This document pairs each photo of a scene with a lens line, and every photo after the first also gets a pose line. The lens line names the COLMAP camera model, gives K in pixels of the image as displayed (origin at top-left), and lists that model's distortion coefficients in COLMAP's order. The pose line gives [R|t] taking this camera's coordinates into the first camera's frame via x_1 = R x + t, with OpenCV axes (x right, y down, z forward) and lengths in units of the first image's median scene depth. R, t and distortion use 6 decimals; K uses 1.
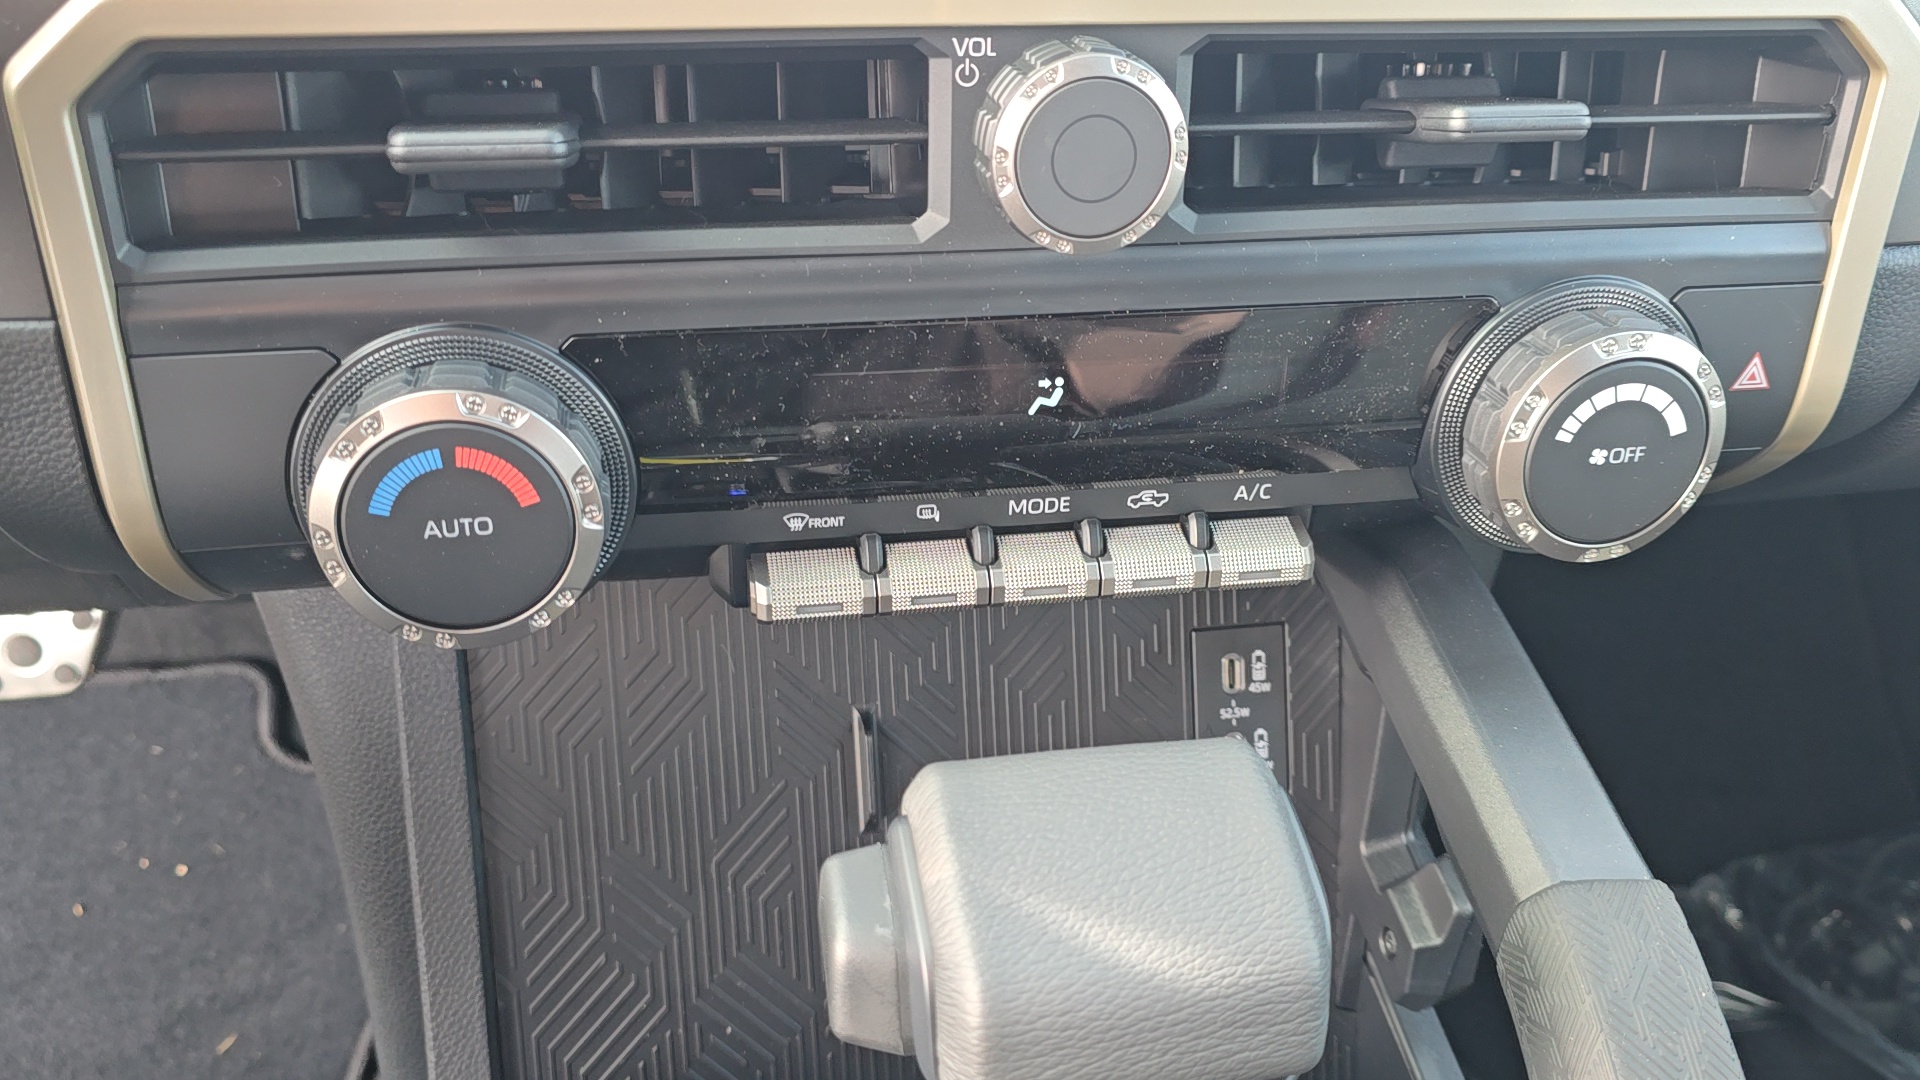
lens RADIAL K [[1603.2, 0, 940.7], [0, 1603.2, 526.4], [0, 0, 1]] dist [-0.002740, 0.008733]
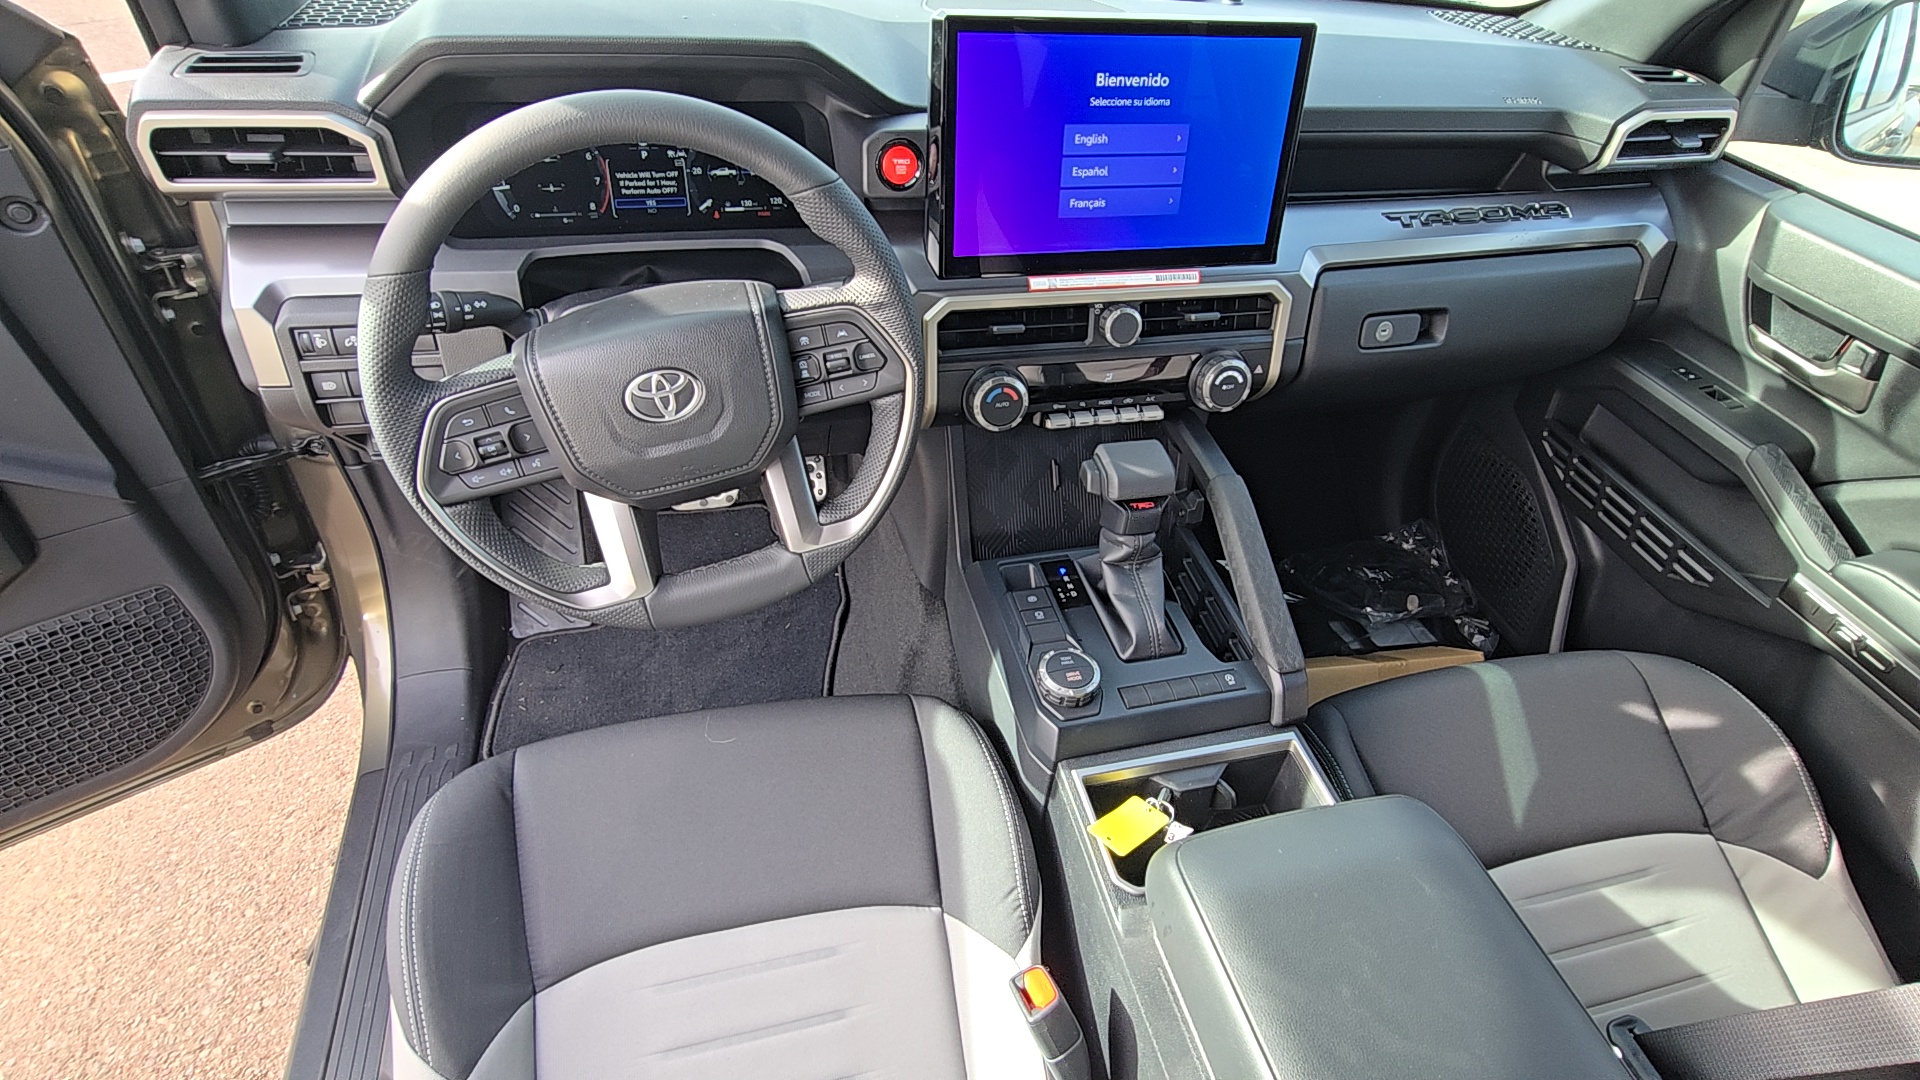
lens RADIAL K [[974.4, 0, 946.3], [0, 974.4, 542.4], [0, 0, 1]] dist [-0.002821, 0.003880]
pose [[0.997255, -0.039632, 0.062542, -0.595340], [0.038124, 0.998957, 0.025125, 0.304414], [-0.063472, -0.022671, 0.997726, -1.792863]]
